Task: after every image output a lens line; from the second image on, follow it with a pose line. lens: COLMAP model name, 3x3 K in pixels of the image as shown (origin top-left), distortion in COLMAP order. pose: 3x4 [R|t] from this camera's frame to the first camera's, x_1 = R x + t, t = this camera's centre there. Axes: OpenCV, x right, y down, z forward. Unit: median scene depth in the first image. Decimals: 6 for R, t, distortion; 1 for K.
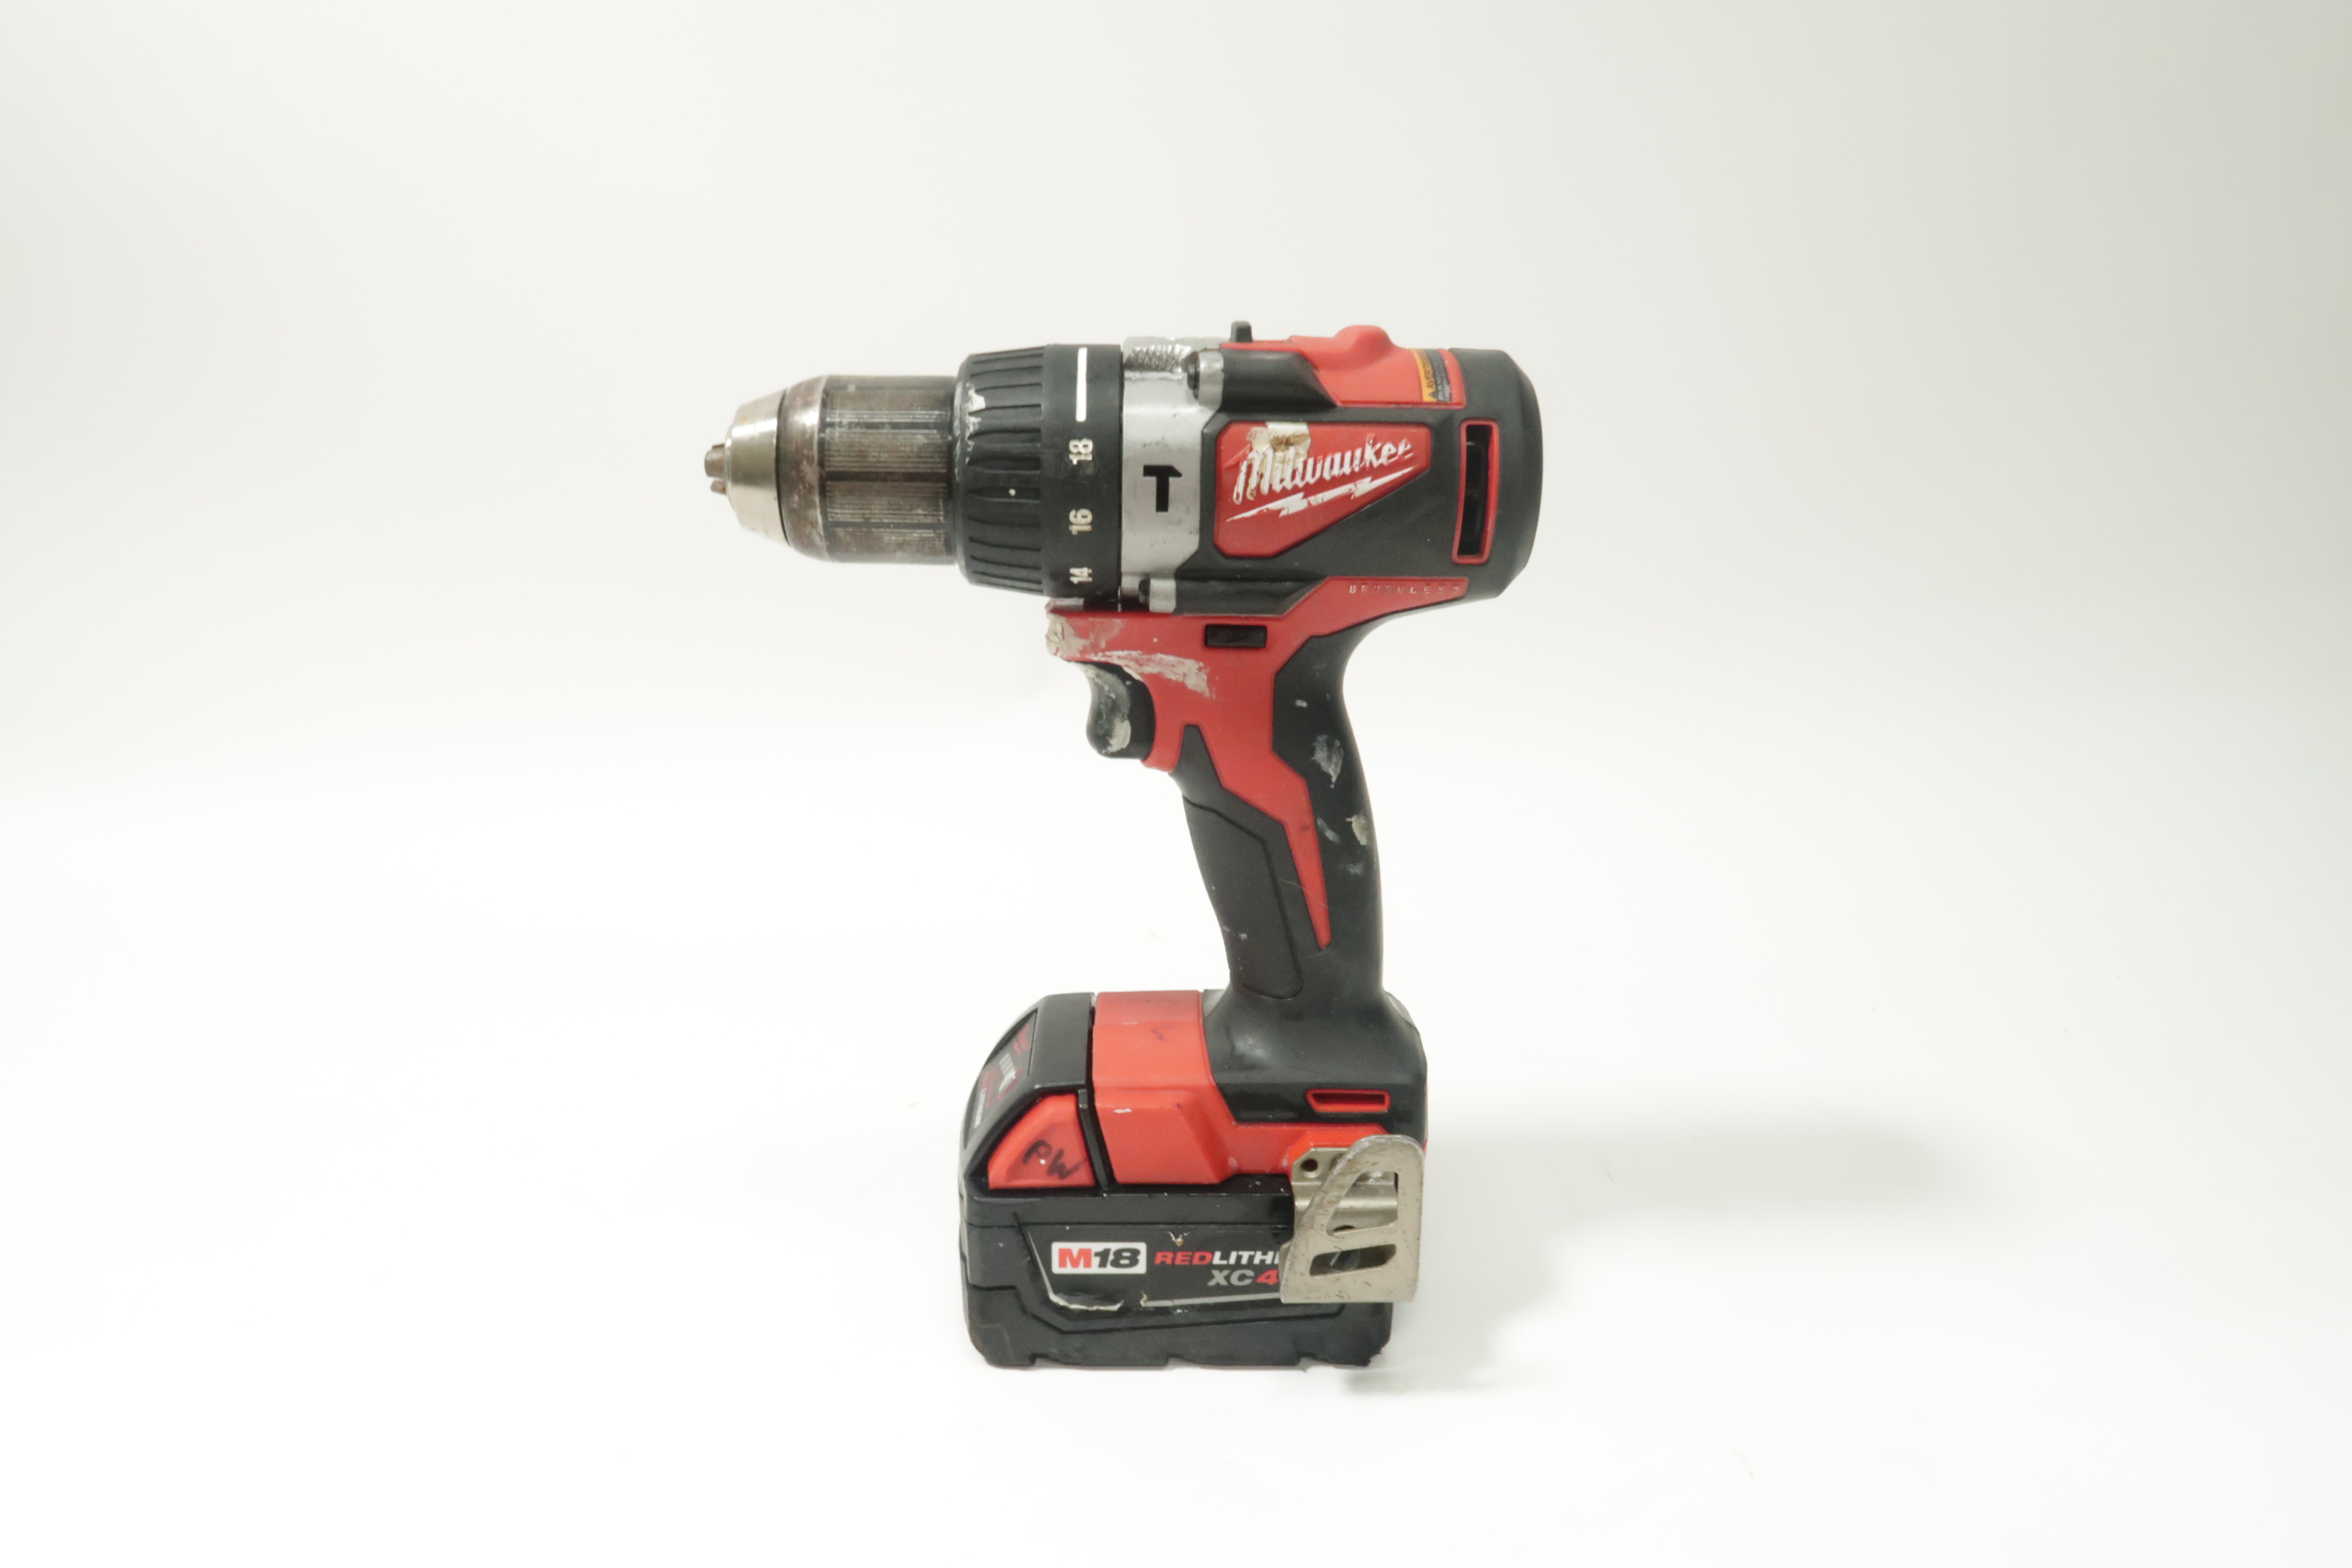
lens RADIAL K [[1567.7, 0, 1180.9], [0, 1567.7, 794.0], [0, 0, 1]] dist [-0.031404, -0.001178]
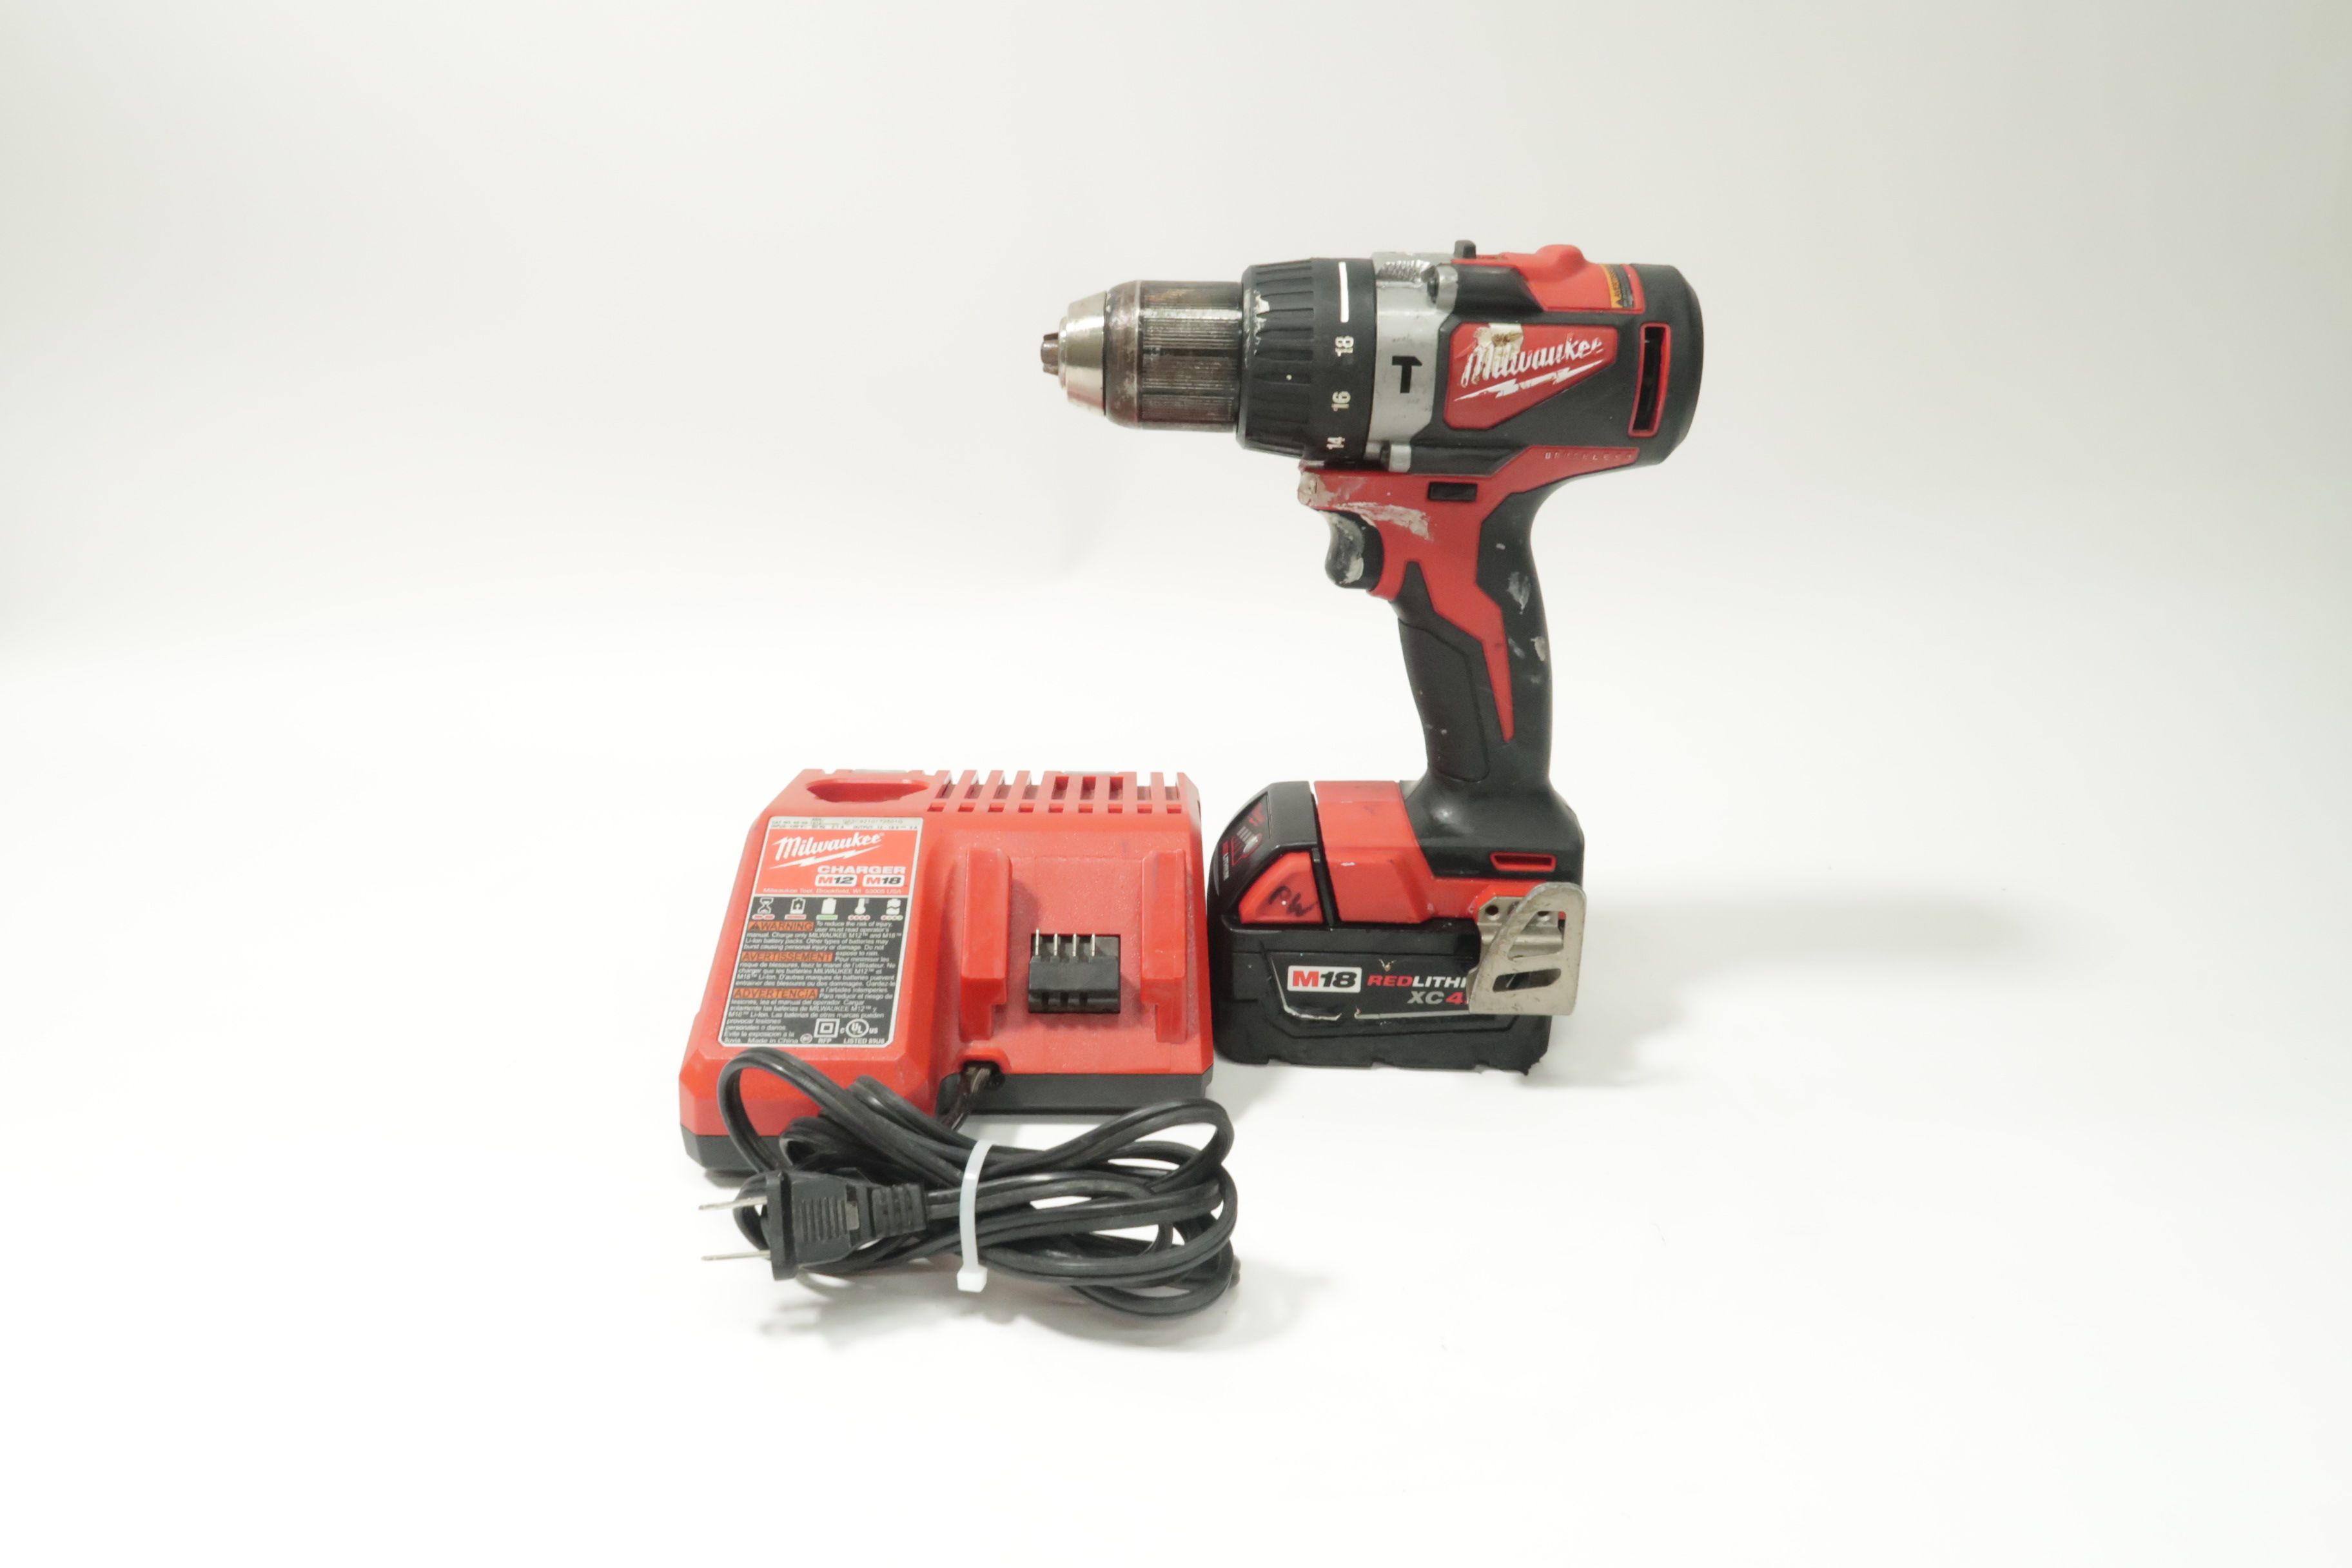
lens RADIAL K [[1567.7, 0, 1180.9], [0, 1567.7, 794.0], [0, 0, 1]] dist [-0.031404, -0.001178]
pose [[0.998726, 0.019687, -0.046453, -0.118918], [-0.015767, 0.996400, 0.083295, 0.040902], [0.047926, -0.082457, 0.995442, -0.291991]]
